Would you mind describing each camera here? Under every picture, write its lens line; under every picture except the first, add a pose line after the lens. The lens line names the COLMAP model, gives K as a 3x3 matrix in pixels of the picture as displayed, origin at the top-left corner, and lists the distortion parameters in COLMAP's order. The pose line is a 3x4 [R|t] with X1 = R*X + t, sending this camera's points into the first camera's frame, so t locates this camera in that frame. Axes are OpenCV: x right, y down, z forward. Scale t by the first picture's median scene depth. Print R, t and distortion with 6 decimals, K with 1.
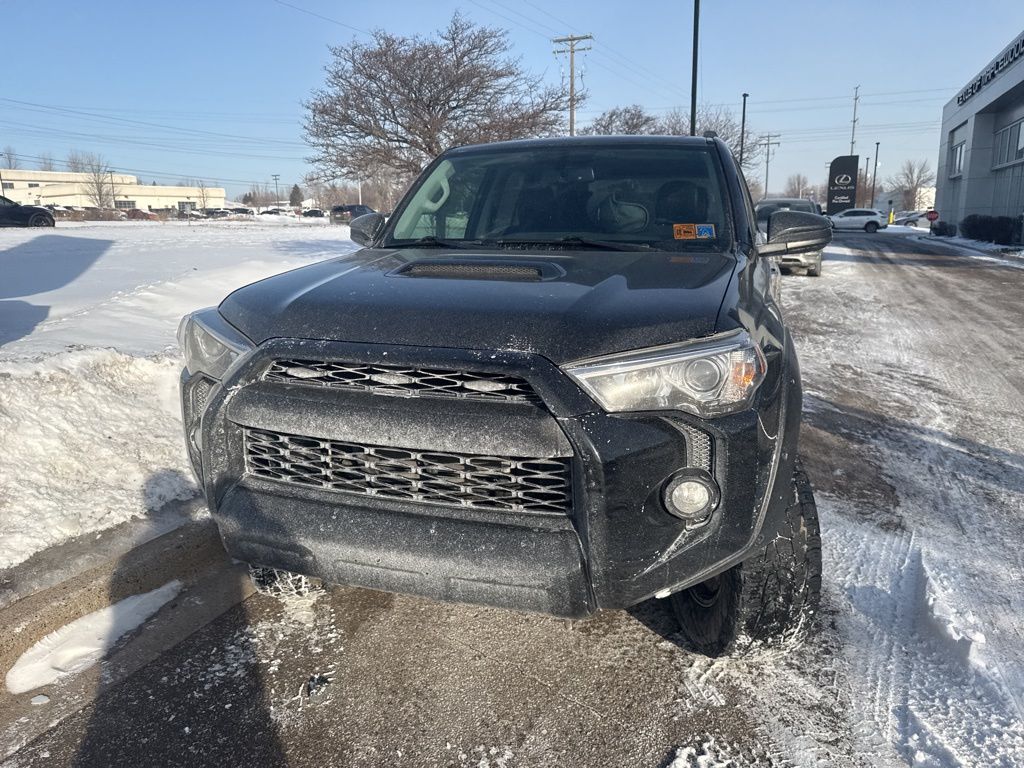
lens RADIAL K [[723.1, 0, 523.2], [0, 723.1, 372.3], [0, 0, 1]] dist [0.023222, -0.027276]
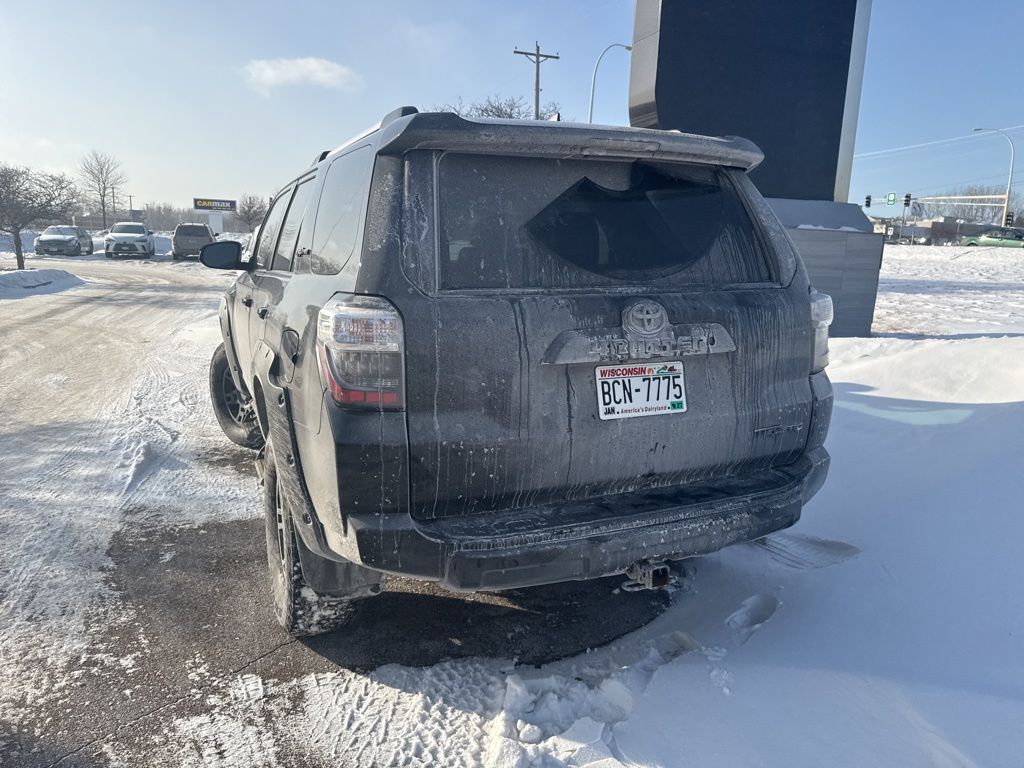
lens RADIAL K [[723.1, 0, 516.2], [0, 723.1, 381.5], [0, 0, 1]] dist [0.023222, -0.027276]
pose [[-0.739631, 0.128817, -0.660569, 1.105493], [-0.150507, 0.924994, 0.348903, -0.656423], [0.655967, 0.357480, -0.664767, 2.905500]]
